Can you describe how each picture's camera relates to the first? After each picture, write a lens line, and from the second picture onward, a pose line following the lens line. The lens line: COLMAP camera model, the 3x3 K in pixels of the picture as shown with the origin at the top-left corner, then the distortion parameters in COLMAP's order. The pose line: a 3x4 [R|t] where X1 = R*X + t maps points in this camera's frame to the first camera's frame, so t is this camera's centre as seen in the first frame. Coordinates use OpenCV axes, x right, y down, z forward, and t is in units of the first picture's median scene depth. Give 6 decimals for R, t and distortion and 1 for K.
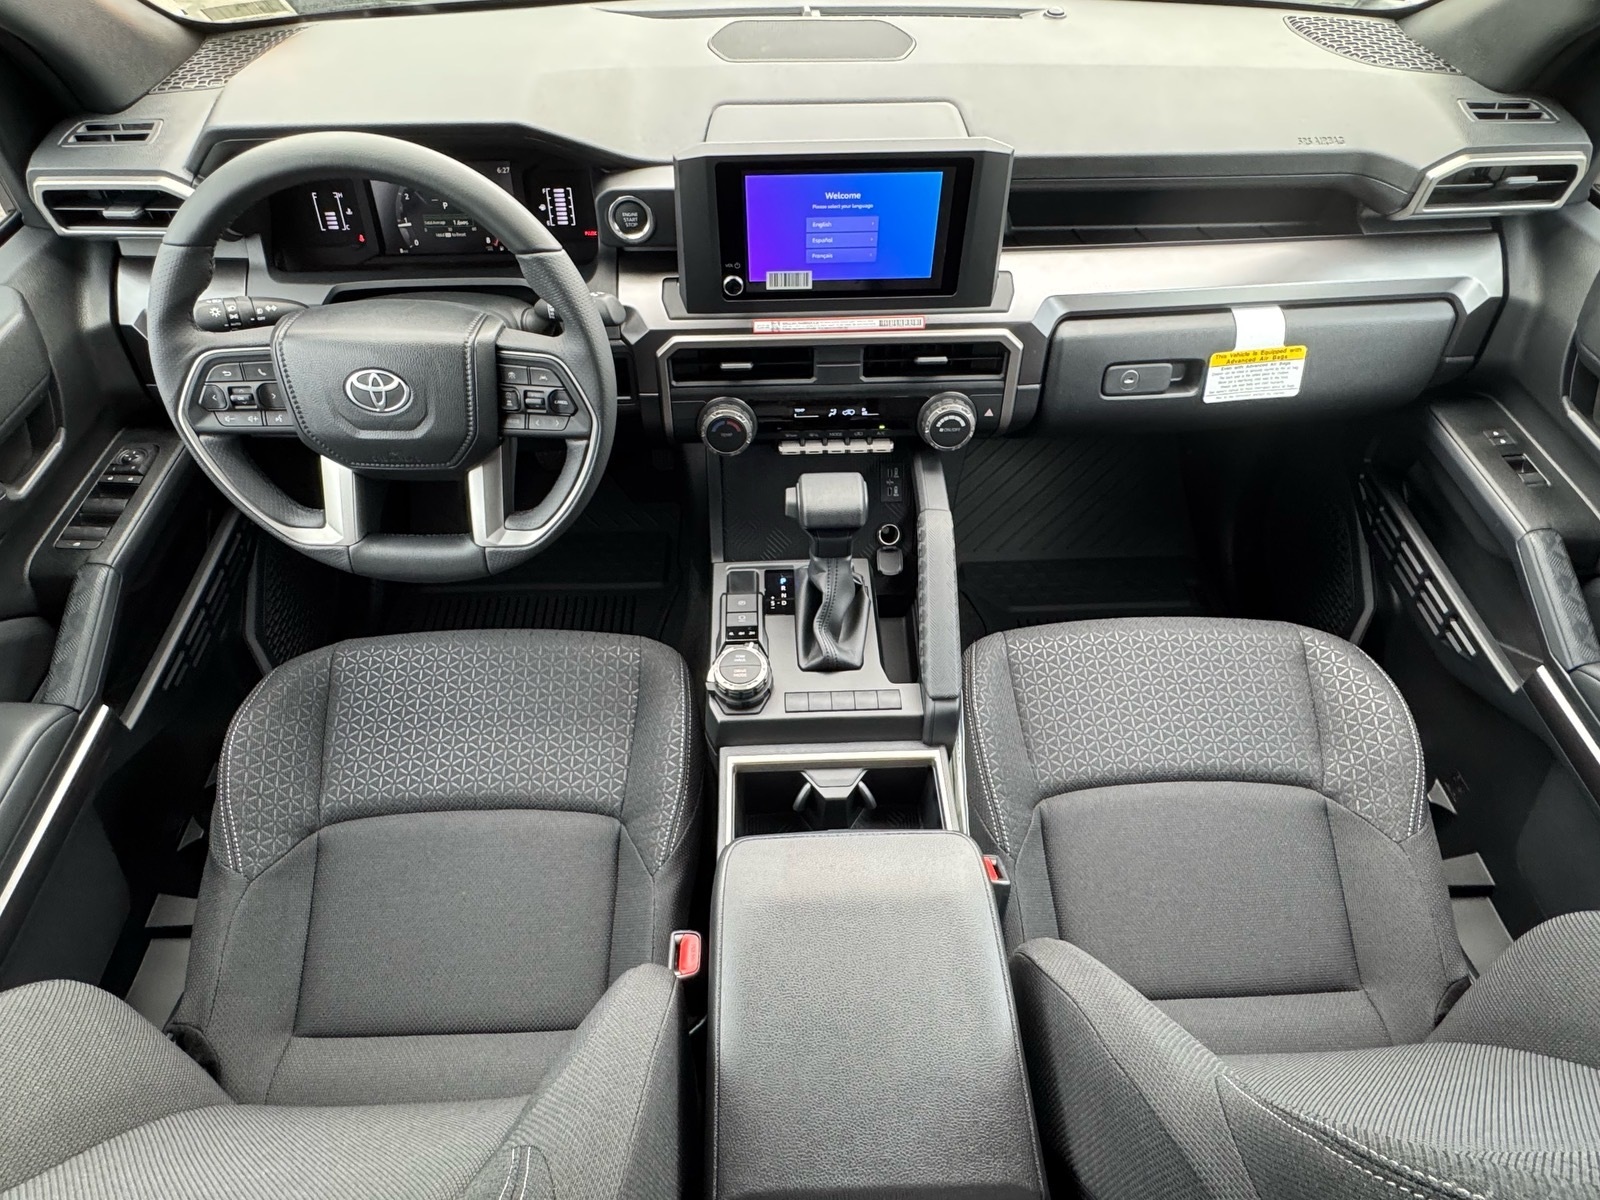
lens RADIAL K [[875.8, 0, 786.3], [0, 875.8, 596.8], [0, 0, 1]] dist [-0.002294, 0.000638]
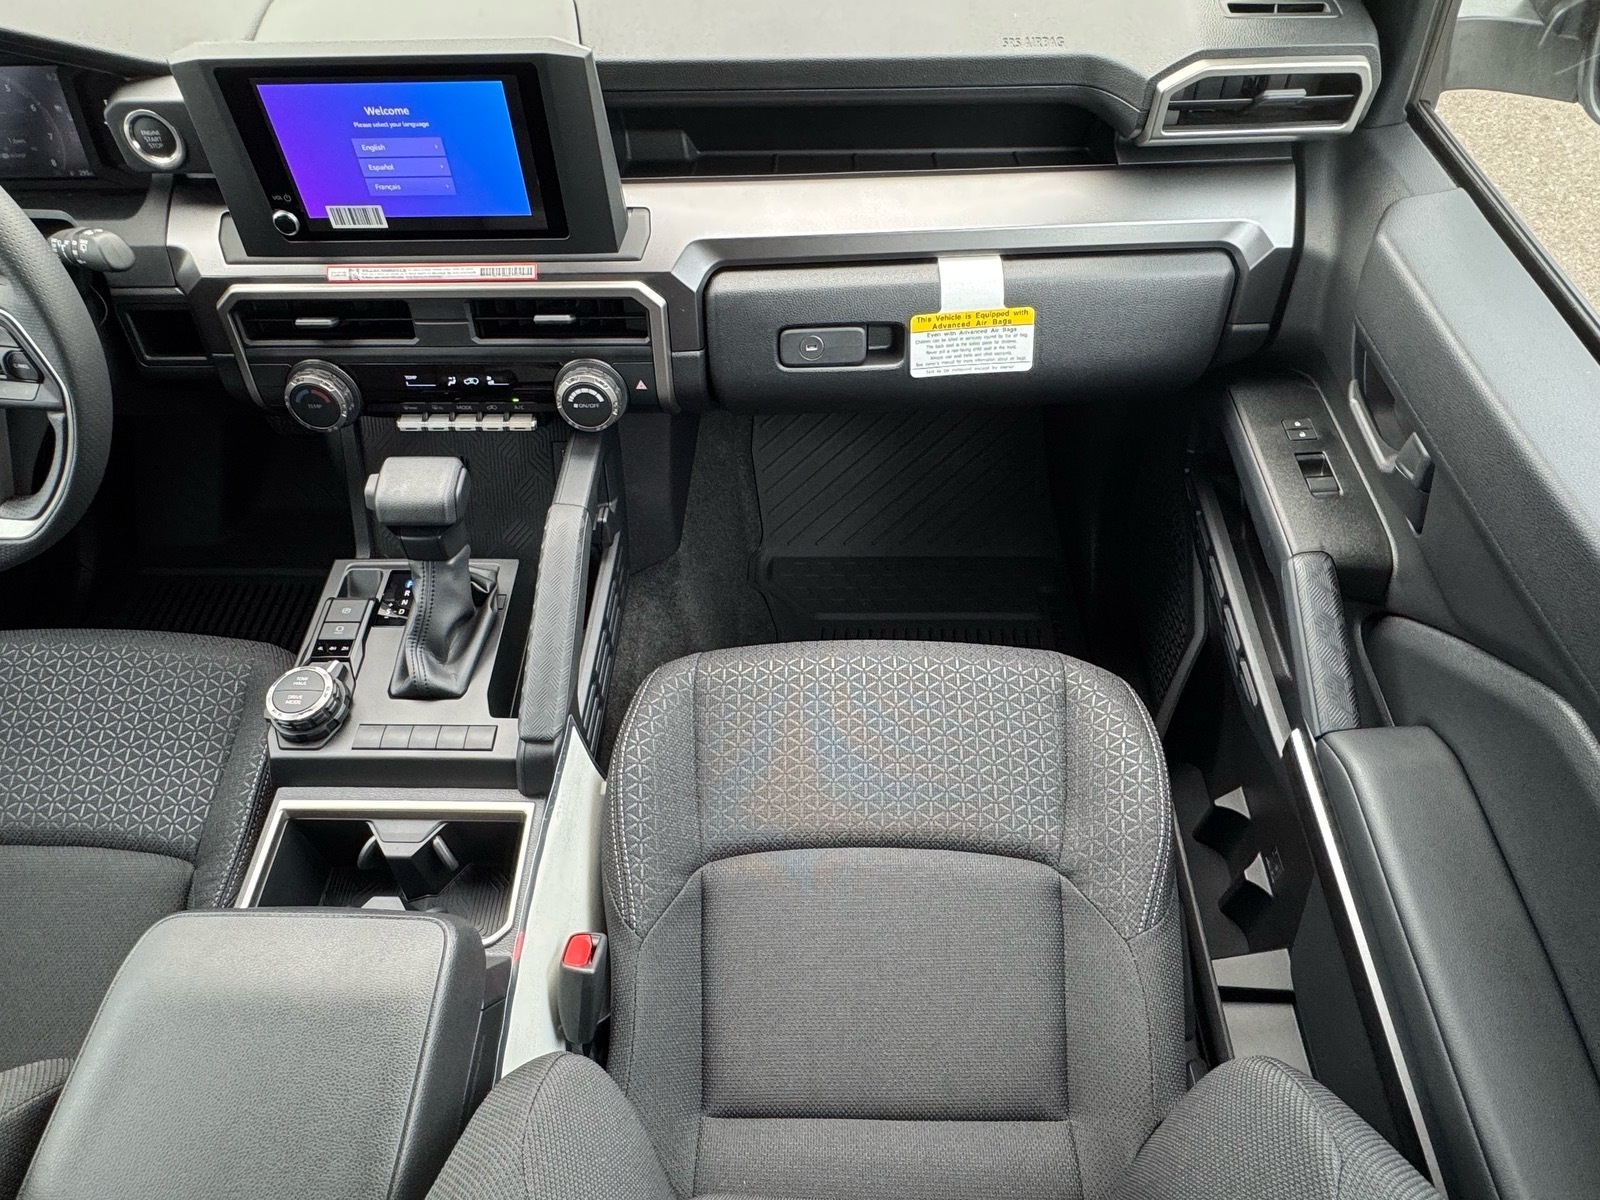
lens RADIAL K [[994.2, 0, 779.2], [0, 994.2, 599.6], [0, 0, 1]] dist [-0.001671, 0.002875]
pose [[0.998073, 0.031427, -0.053511, 0.430677], [-0.029784, 0.999068, 0.031229, -0.047508], [0.054442, -0.029575, 0.998079, 0.092706]]
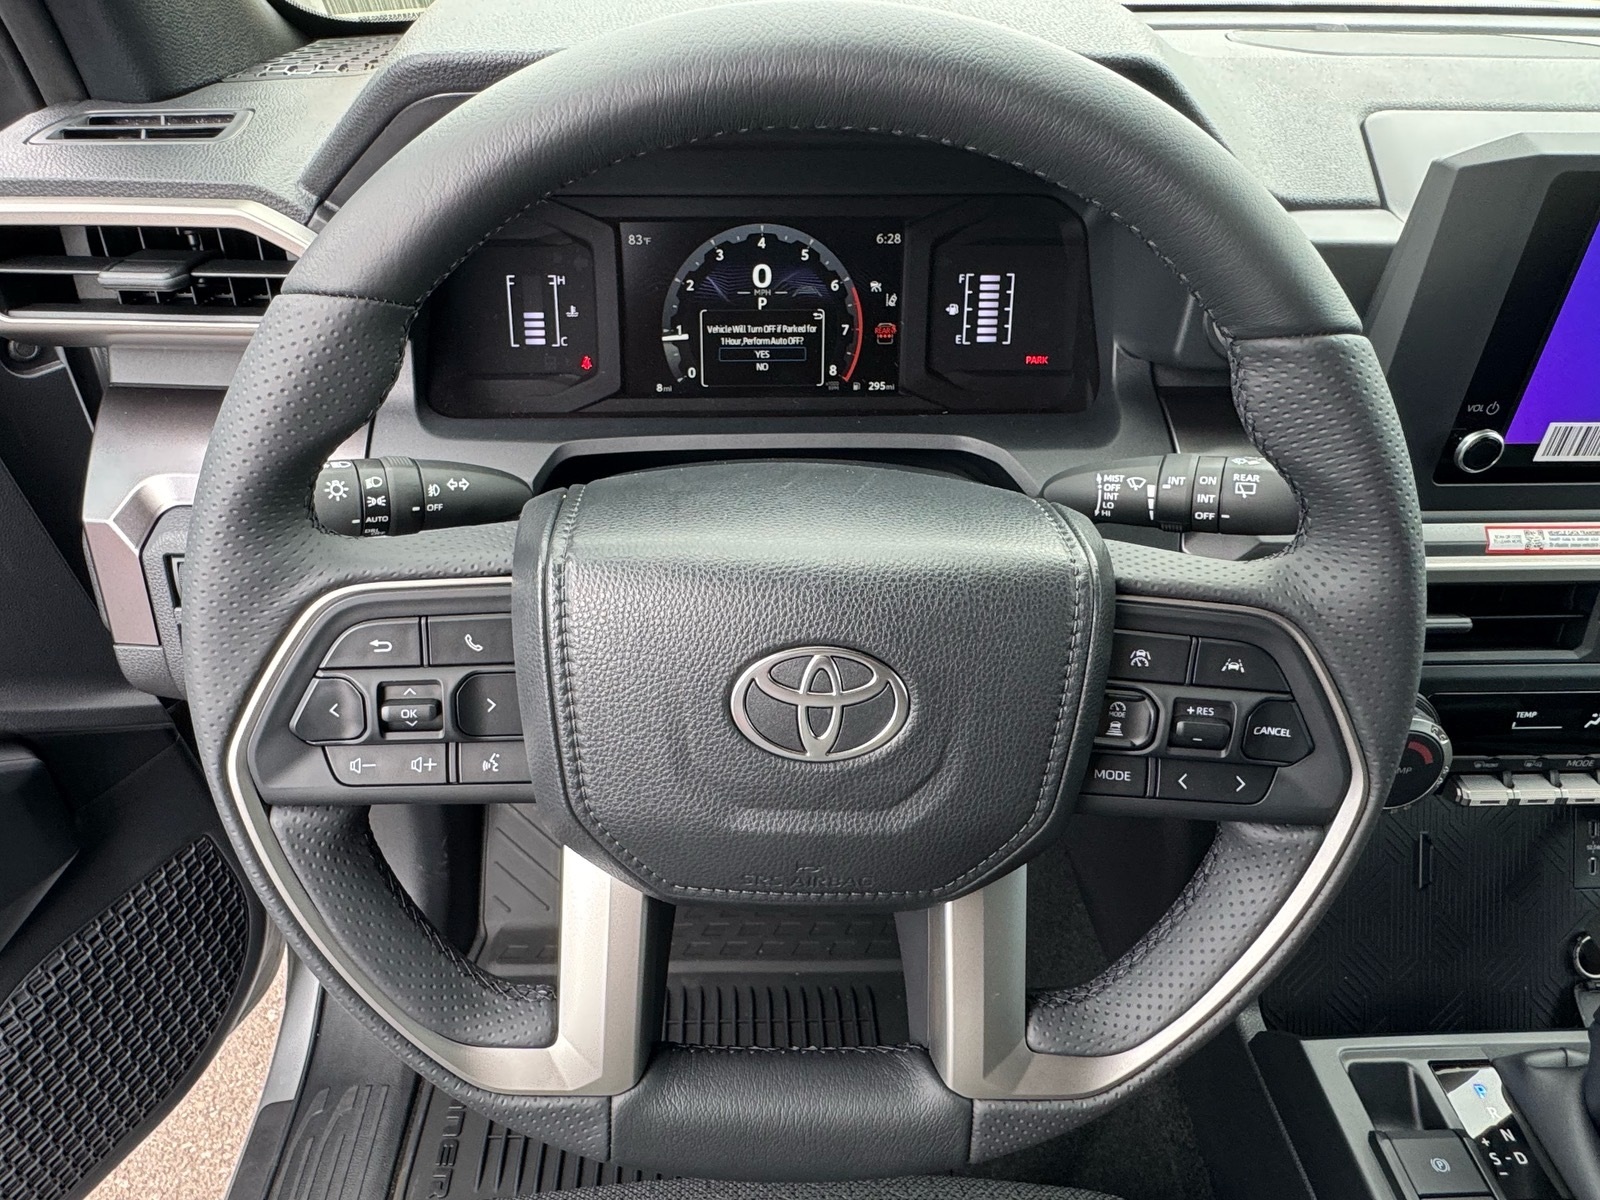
lens RADIAL K [[998.2, 0, 759.9], [0, 998.2, 600.3], [0, 0, 1]] dist [-0.002687, 0.000134]
pose [[0.999939, 0.010862, 0.002084, -0.405530], [-0.010063, 0.971701, -0.236000, -0.149585], [-0.004588, 0.235964, 0.971751, 0.498135]]
